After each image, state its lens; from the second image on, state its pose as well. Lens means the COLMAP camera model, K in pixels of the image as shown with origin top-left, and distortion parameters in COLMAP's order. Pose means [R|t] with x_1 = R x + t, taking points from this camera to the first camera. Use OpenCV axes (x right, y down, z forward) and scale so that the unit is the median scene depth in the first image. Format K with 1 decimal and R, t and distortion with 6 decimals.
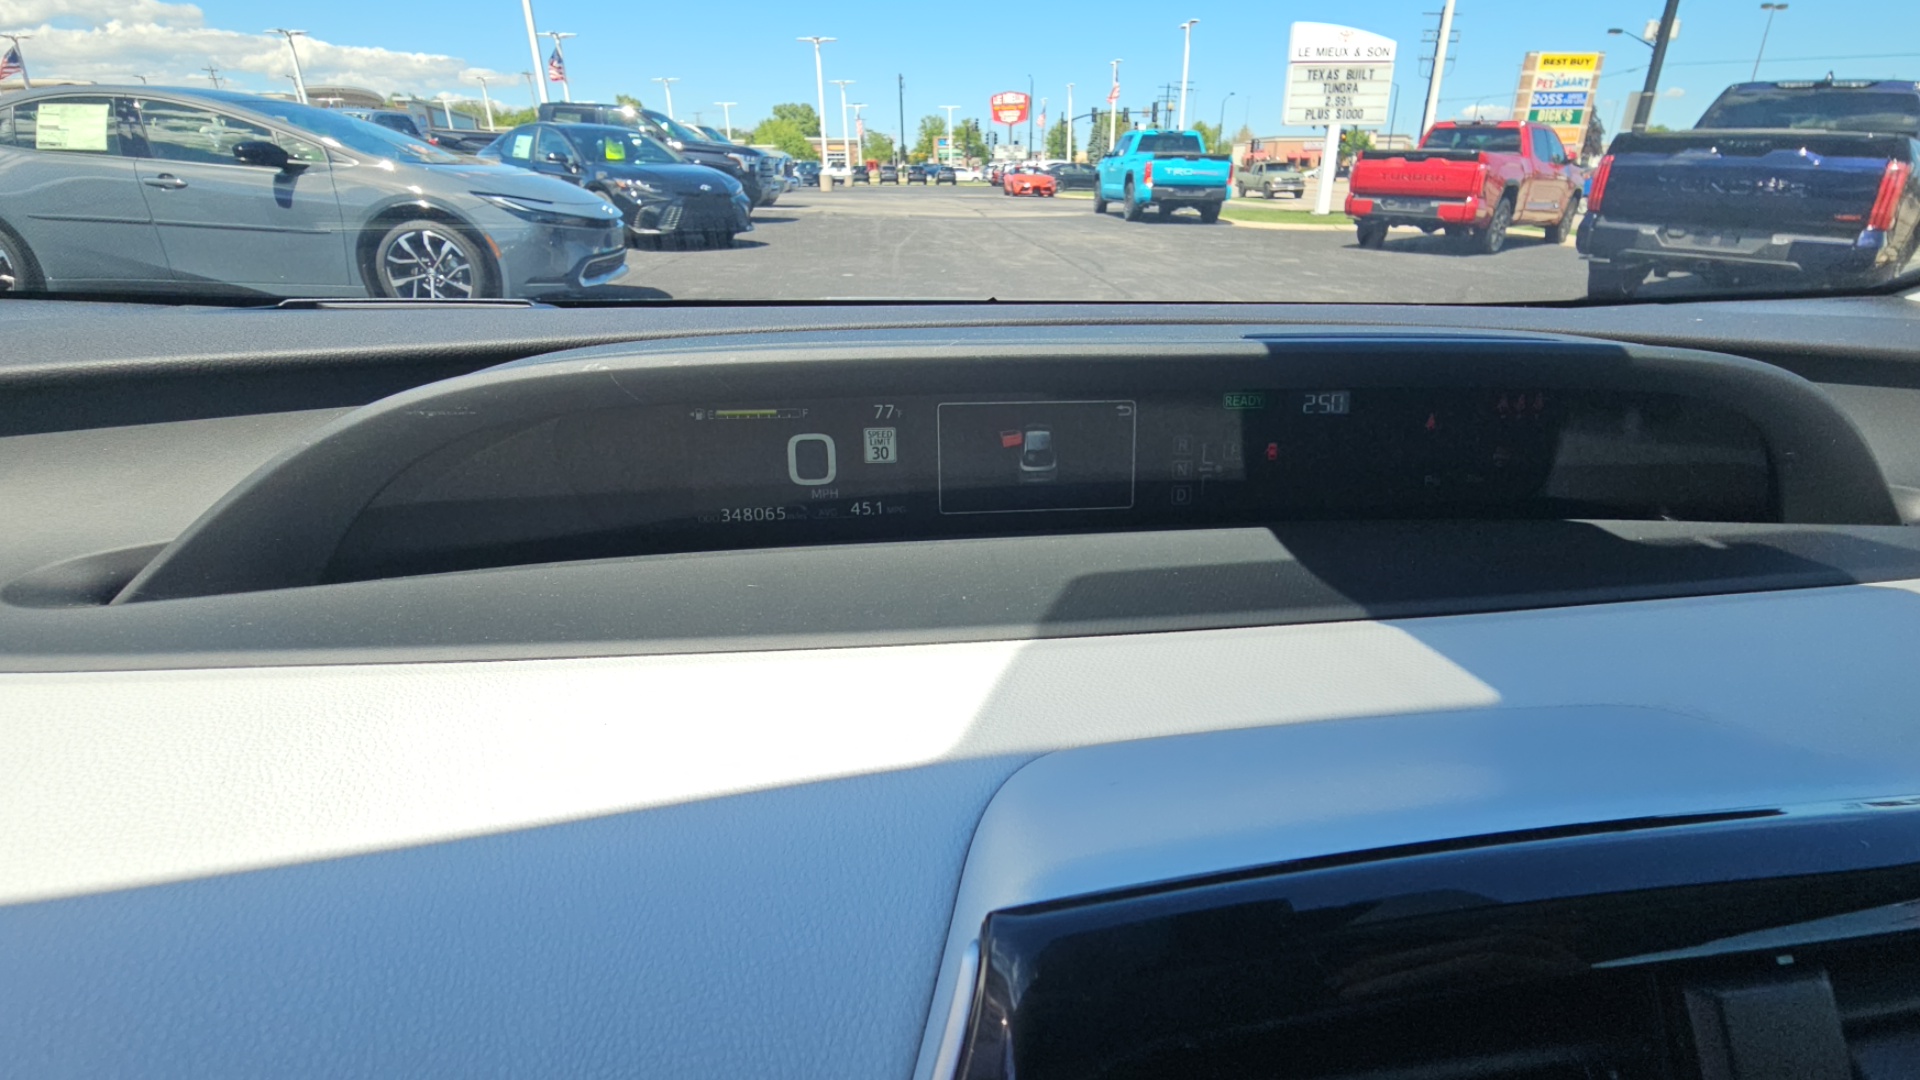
lens RADIAL K [[863.5, 0, 980.2], [0, 863.5, 550.4], [0, 0, 1]] dist [0.009269, -0.008142]
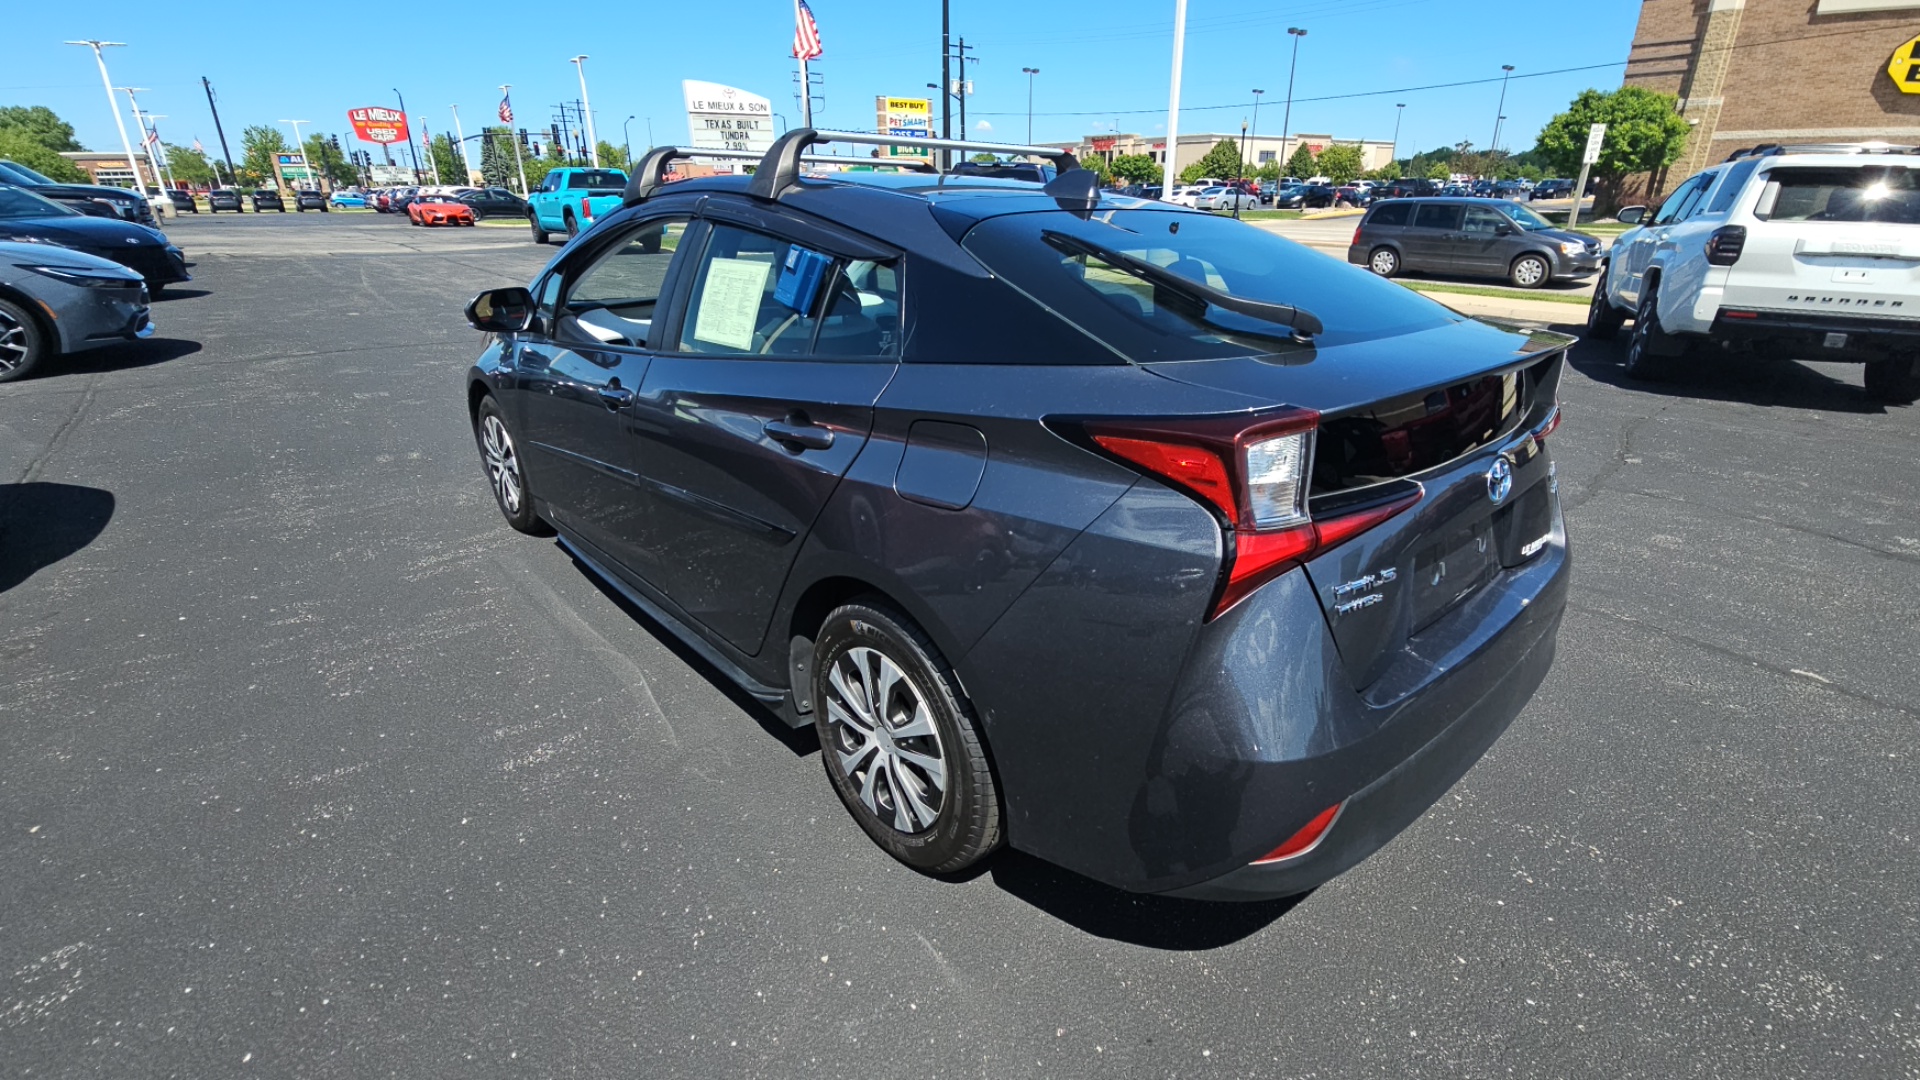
lens RADIAL K [[863.5, 0, 982.4], [0, 863.5, 554.7], [0, 0, 1]] dist [0.009269, -0.008142]
pose [[0.823298, -0.223869, 0.521597, -0.065800], [0.231033, 0.971538, 0.052317, 0.056800], [-0.518464, 0.077433, 0.851586, -0.176307]]
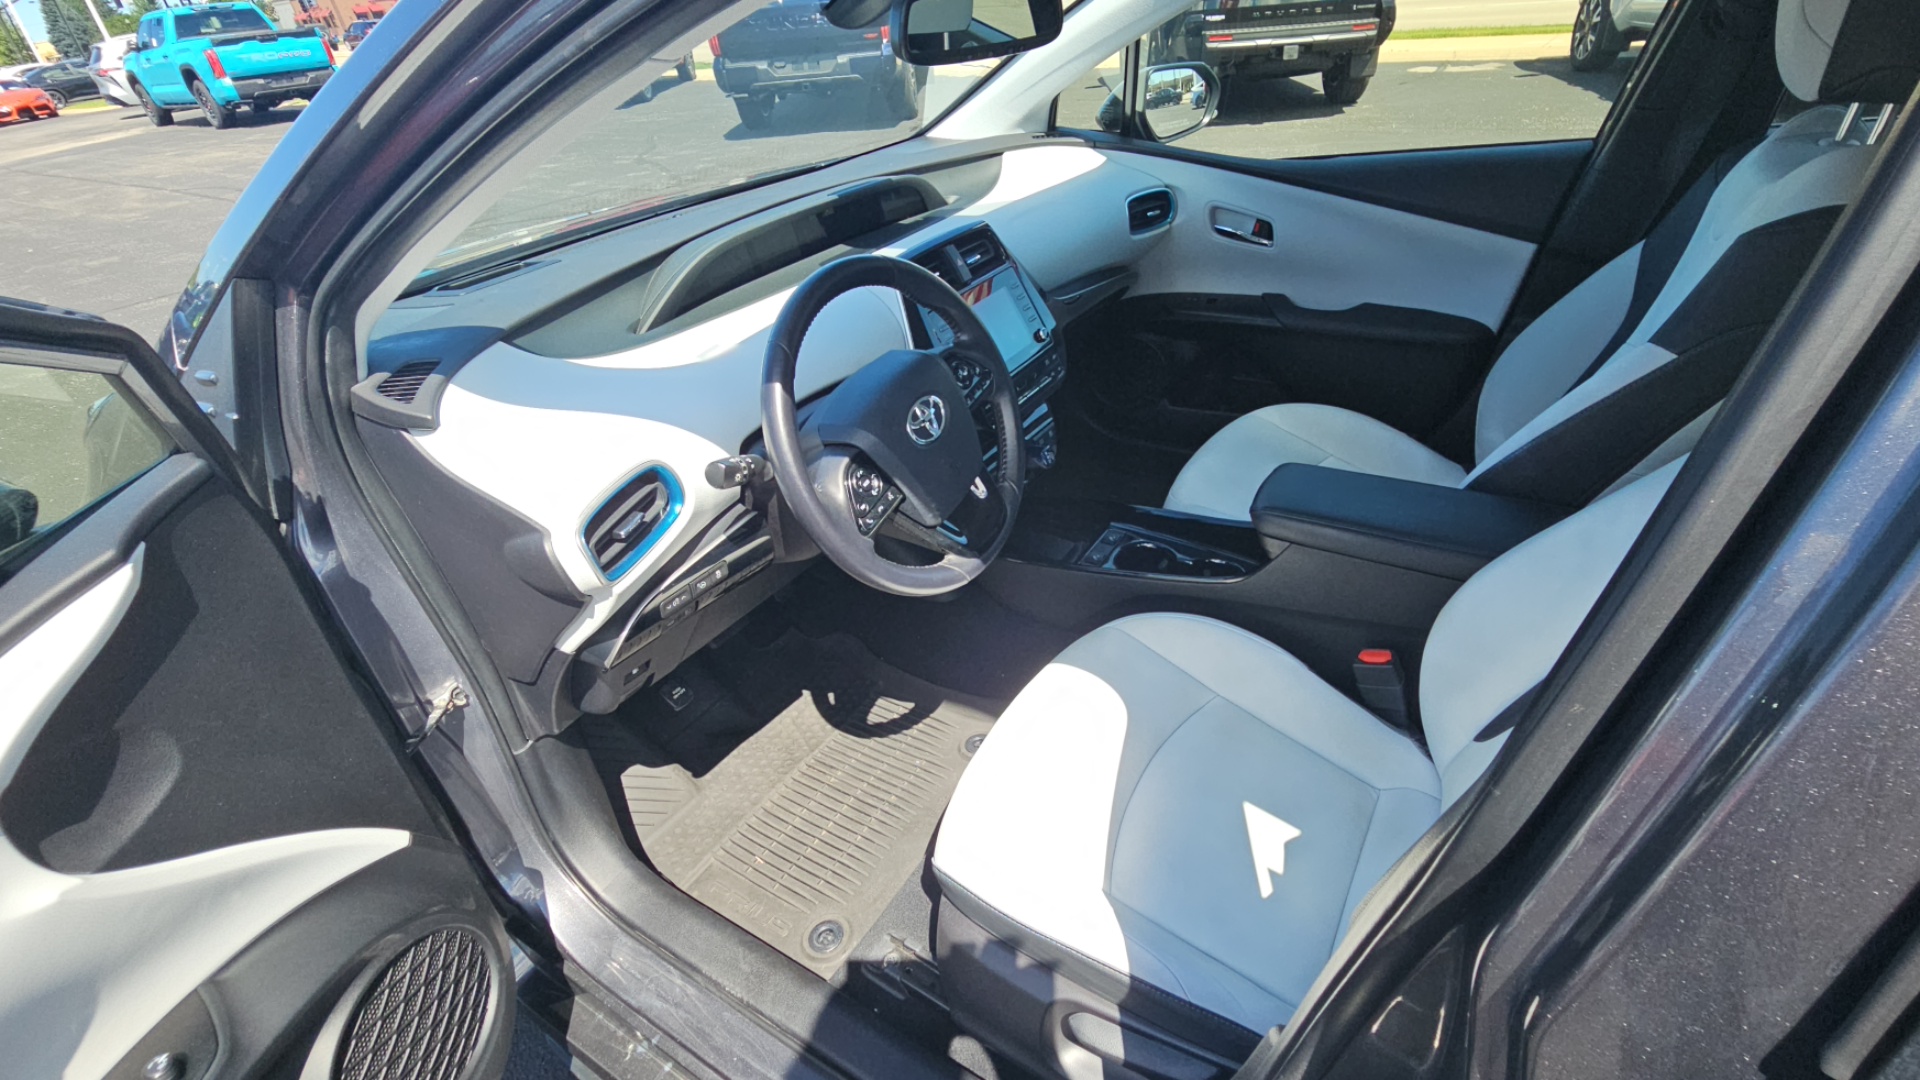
lens RADIAL K [[863.5, 0, 973.6], [0, 863.5, 542.6], [0, 0, 1]] dist [0.009269, -0.008142]
pose [[0.644254, -0.477775, 0.597216, -0.044733], [0.392509, 0.876738, 0.277970, 0.006088], [-0.656409, 0.055329, 0.752373, -0.044868]]
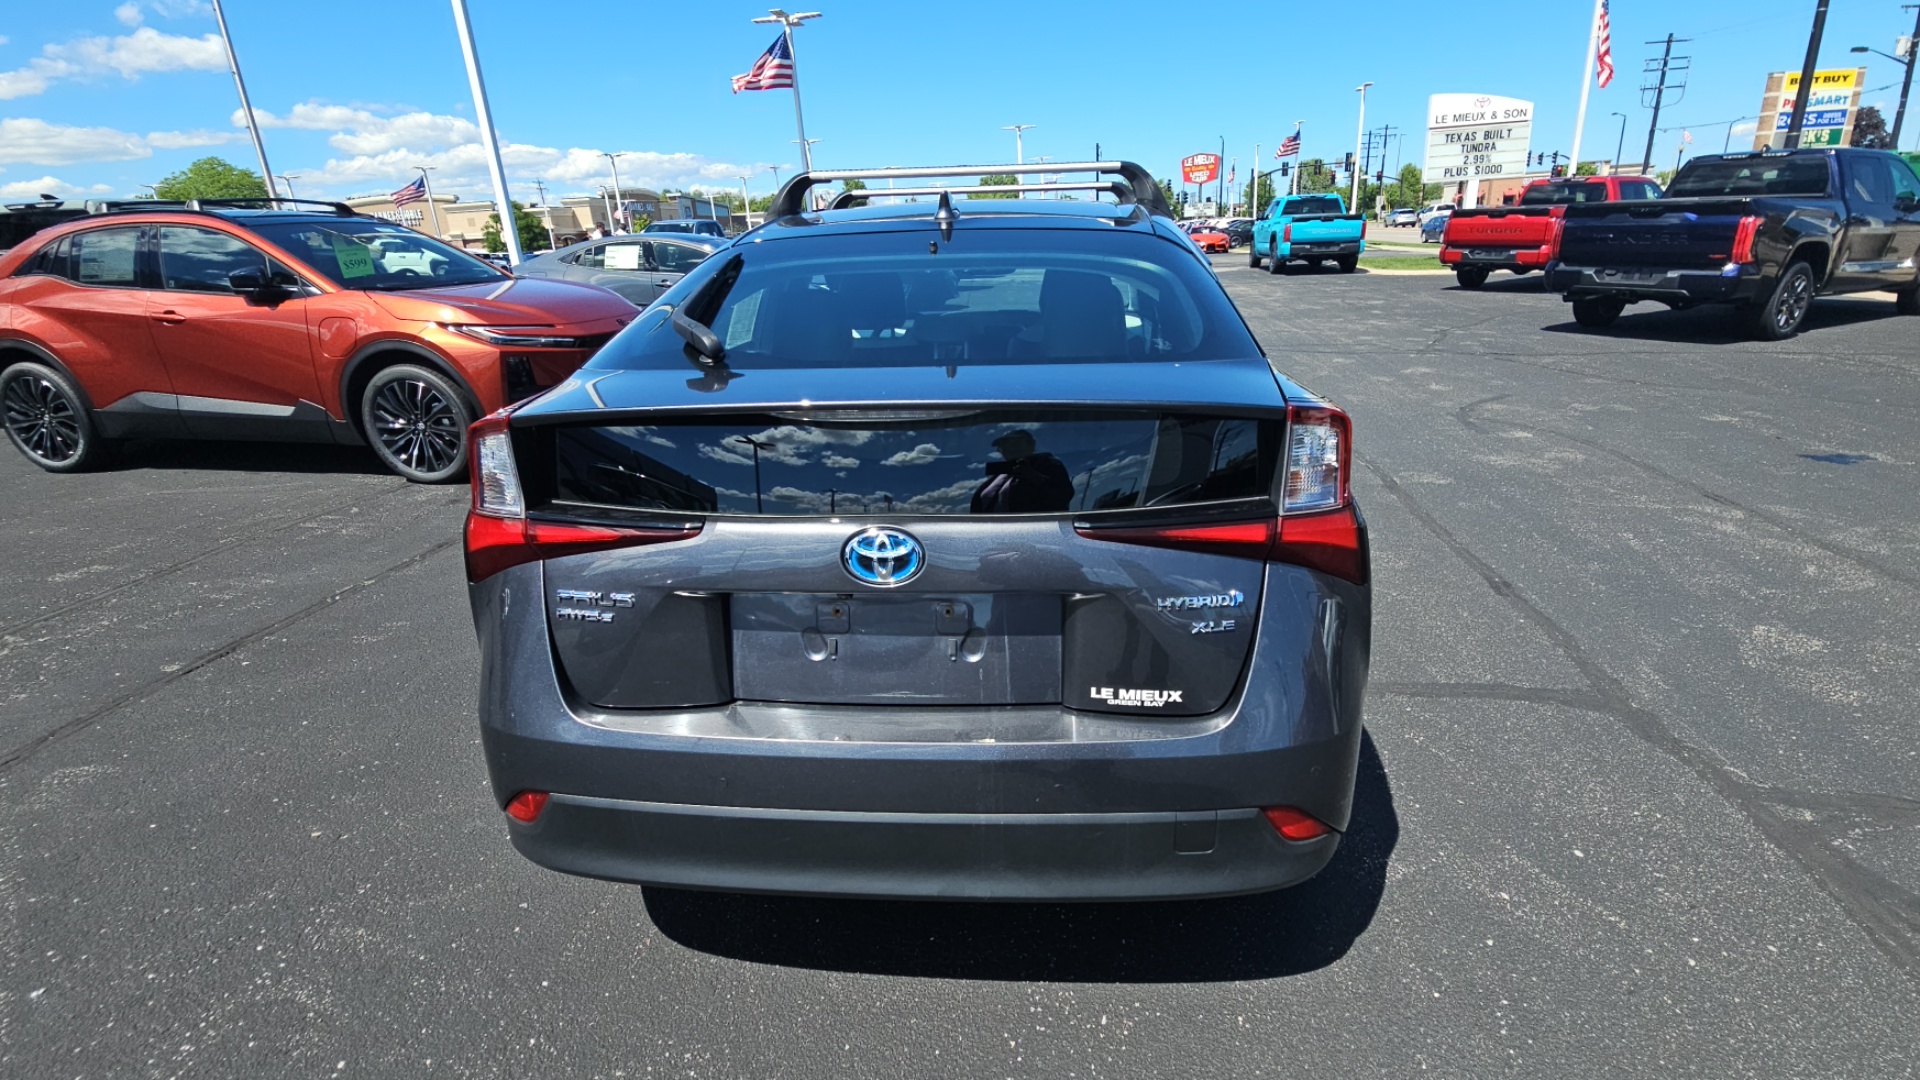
lens RADIAL K [[863.5, 0, 976.5], [0, 863.5, 552.5], [0, 0, 1]] dist [0.009269, -0.008142]
pose [[0.975062, 0.026469, -0.220350, 0.049762], [-0.039010, 0.997845, -0.052757, 0.069505], [0.218478, 0.060037, 0.973993, -0.196306]]
